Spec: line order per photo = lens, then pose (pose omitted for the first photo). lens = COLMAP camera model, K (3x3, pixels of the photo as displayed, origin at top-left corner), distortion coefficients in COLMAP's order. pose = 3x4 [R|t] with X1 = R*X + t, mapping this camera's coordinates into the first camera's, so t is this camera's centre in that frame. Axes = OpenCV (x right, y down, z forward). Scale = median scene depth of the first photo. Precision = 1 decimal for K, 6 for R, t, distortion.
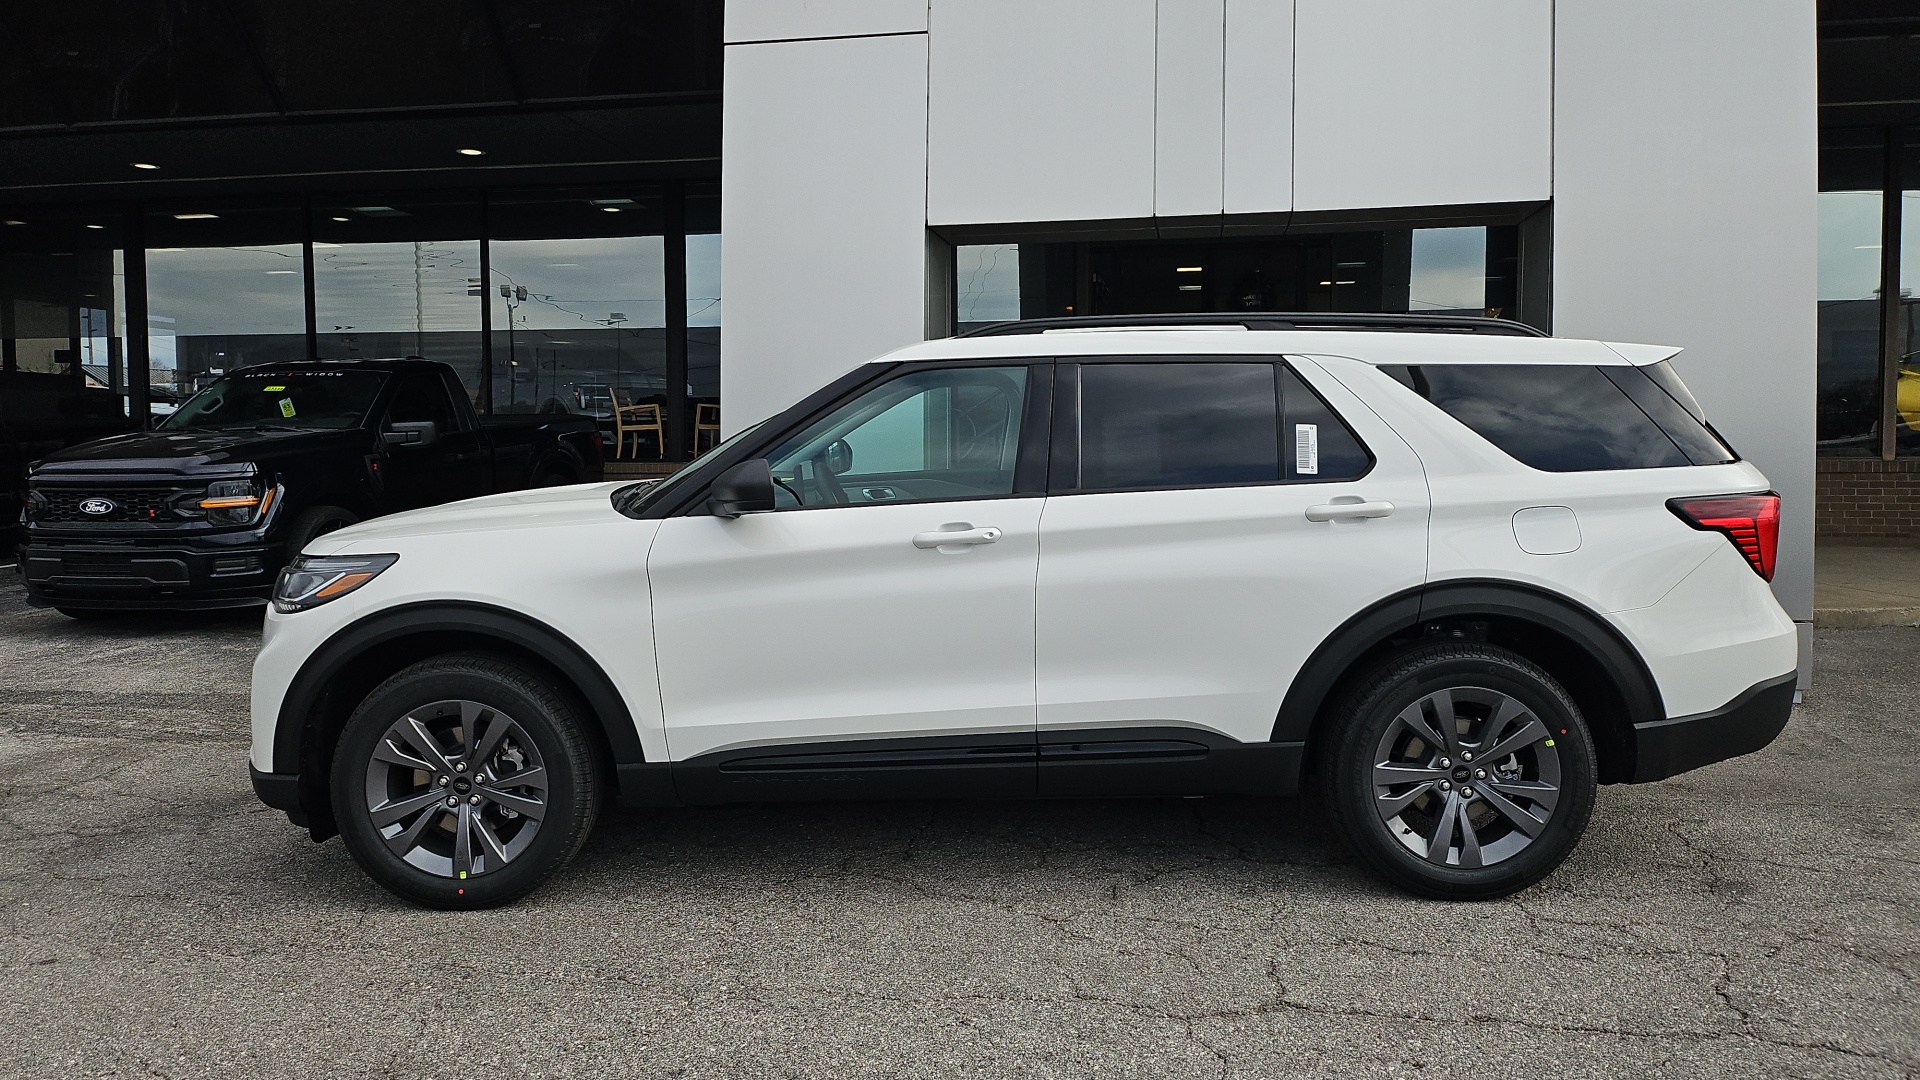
lens RADIAL K [[1392.8, 0, 960.0], [0, 1392.8, 540.0], [0, 0, 1]] dist [0.051581, 0.000842]
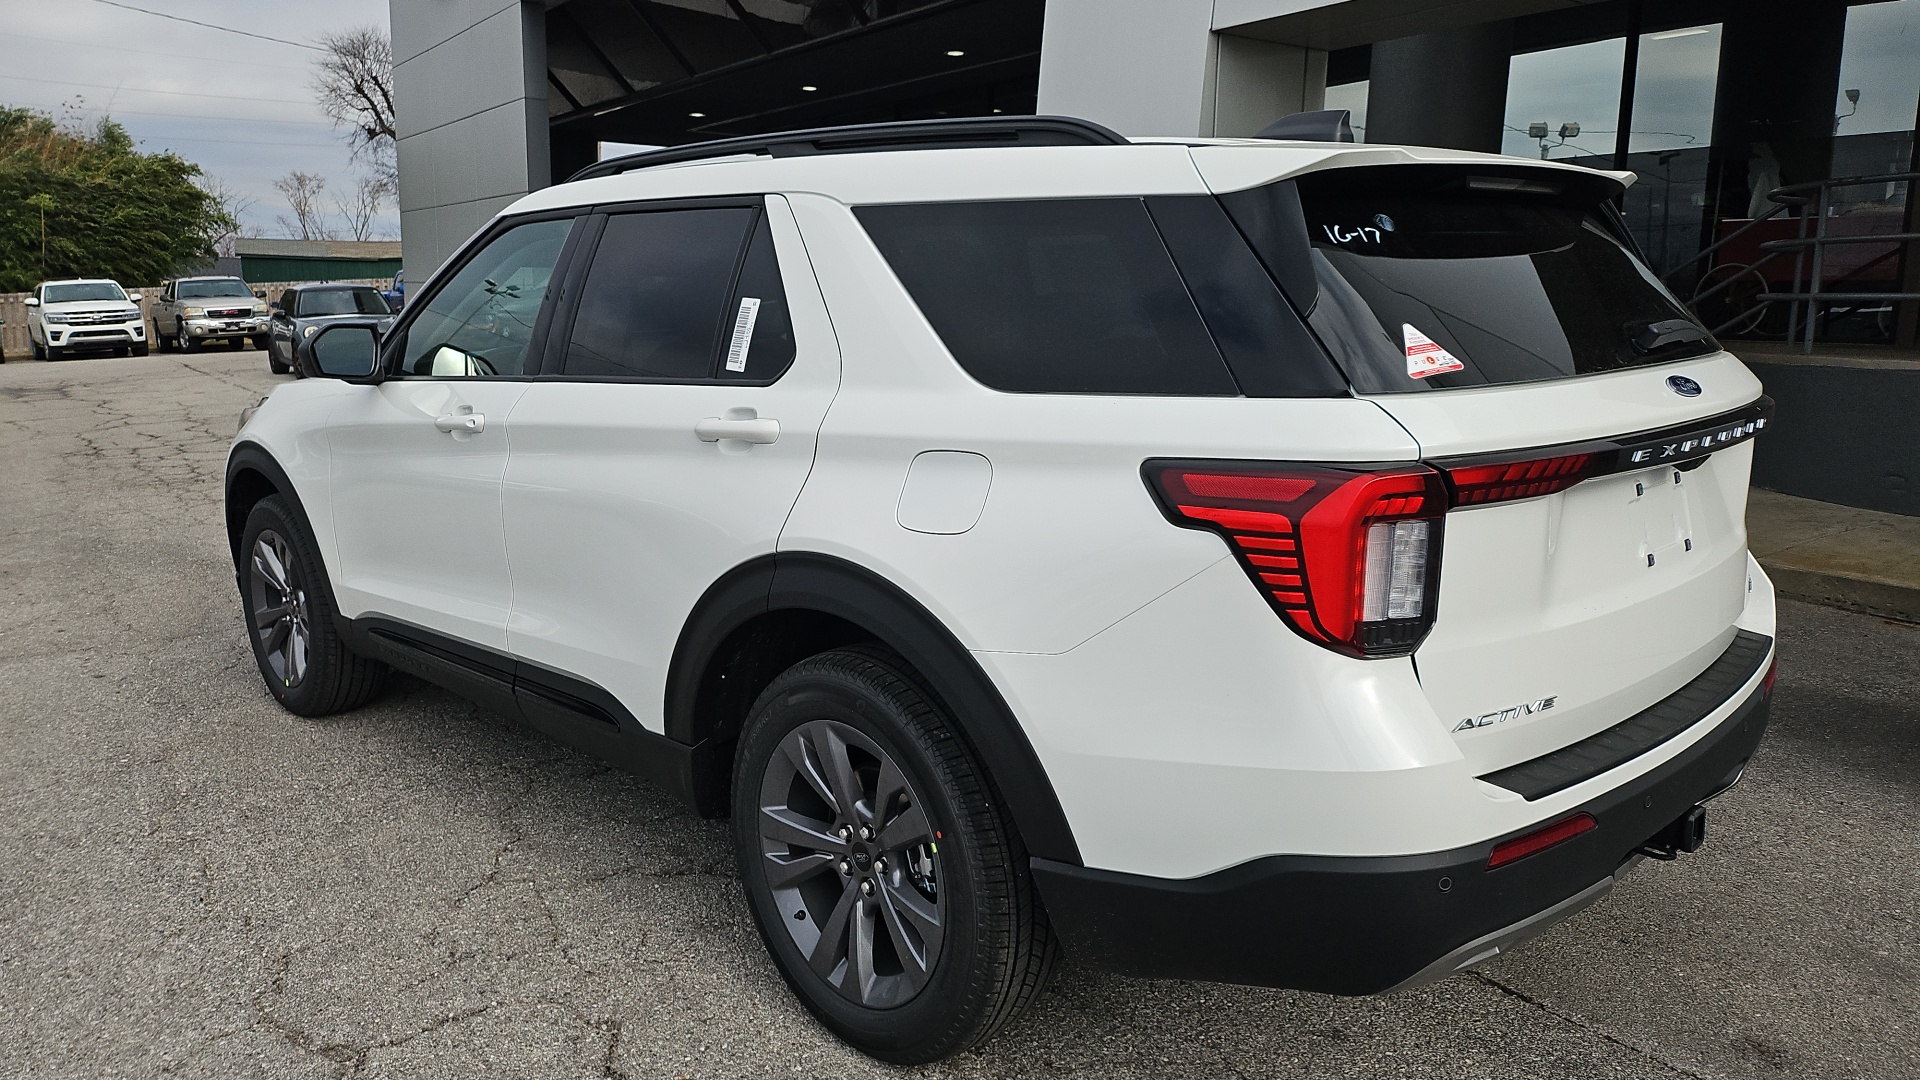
lens RADIAL K [[1384.6, 0, 970.5], [0, 1384.6, 534.6], [0, 0, 1]] dist [0.026075, -0.064709]
pose [[0.707580, 0.135379, -0.693544, 0.813699], [-0.062459, 0.989617, 0.129449, -0.063474], [0.703867, -0.048277, 0.708689, 0.597960]]
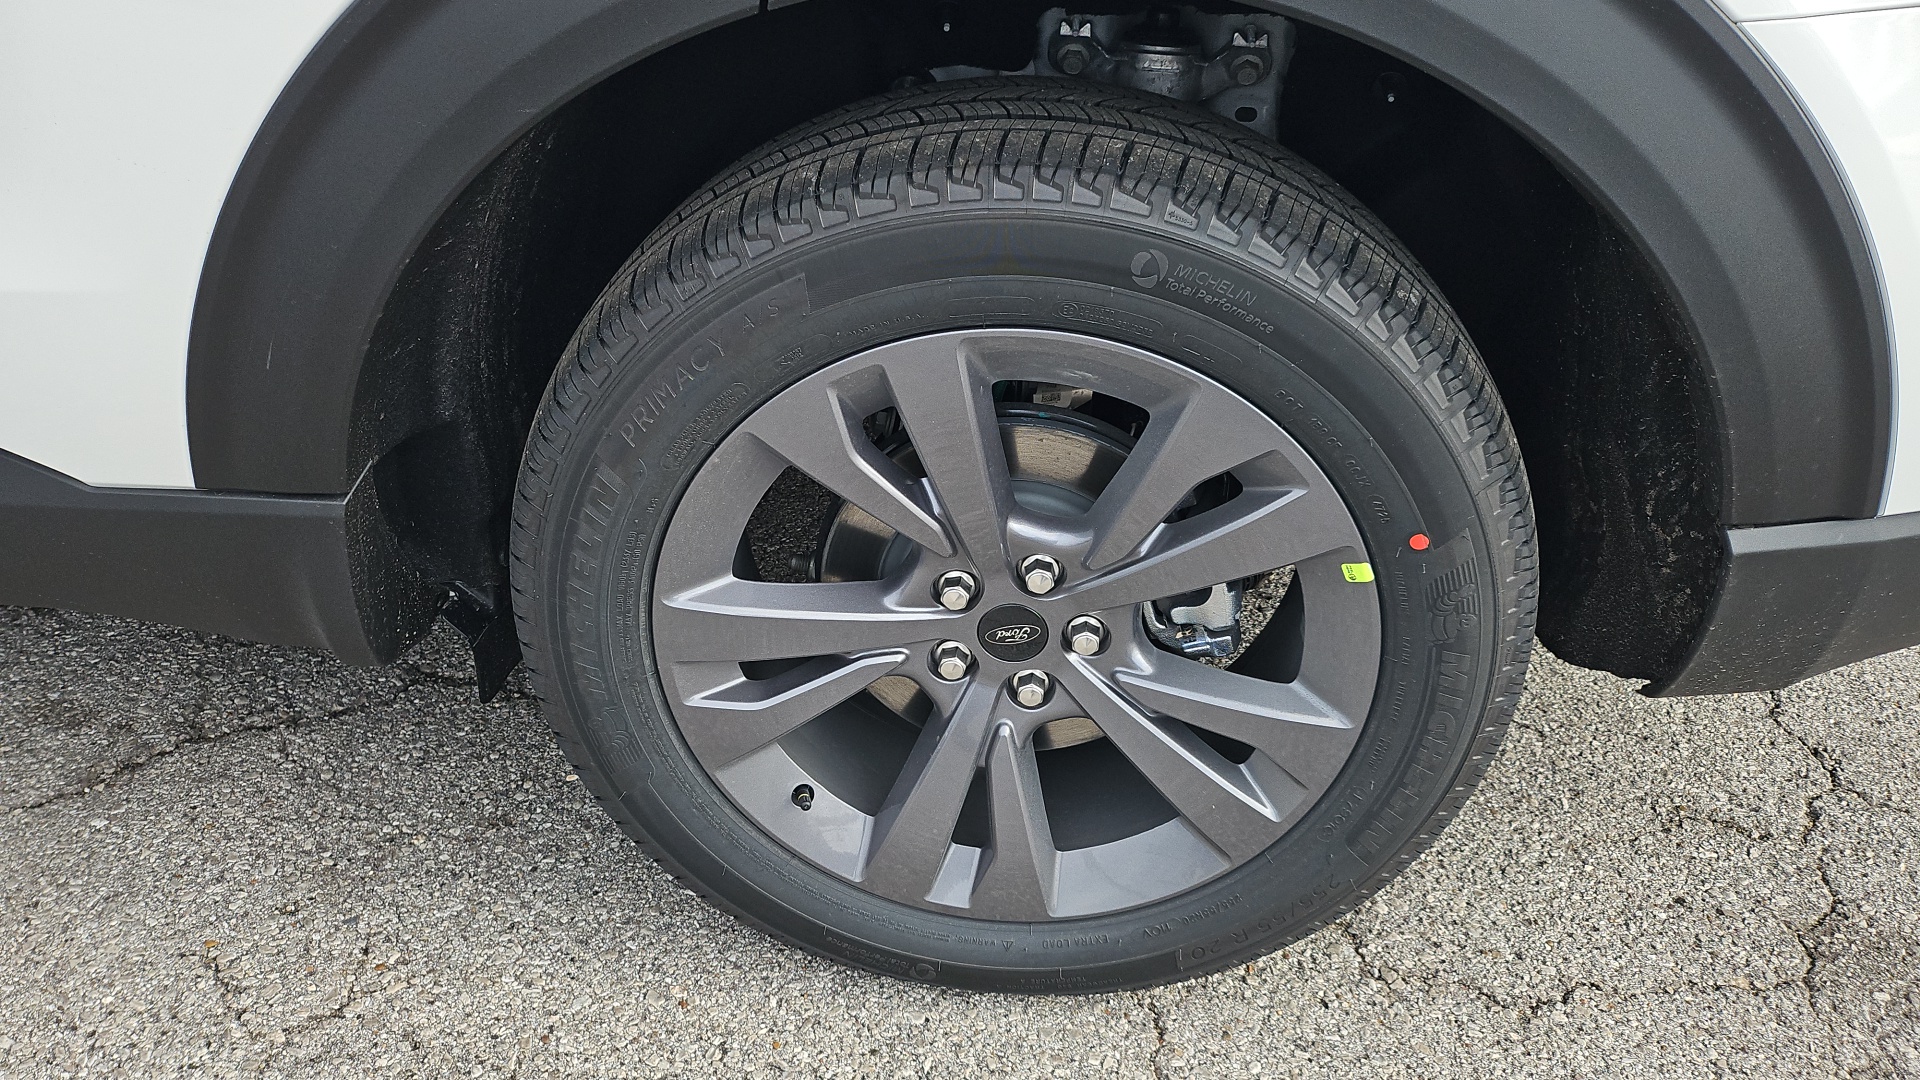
lens RADIAL K [[1326.8, 0, 969.5], [0, 1326.8, 563.5], [0, 0, 1]] dist [0.070441, -0.059944]
pose [[0.996755, 0.079565, -0.012187, 0.352746], [-0.064903, 0.883989, 0.462982, 0.039447], [0.047611, -0.460688, 0.886284, 0.787324]]
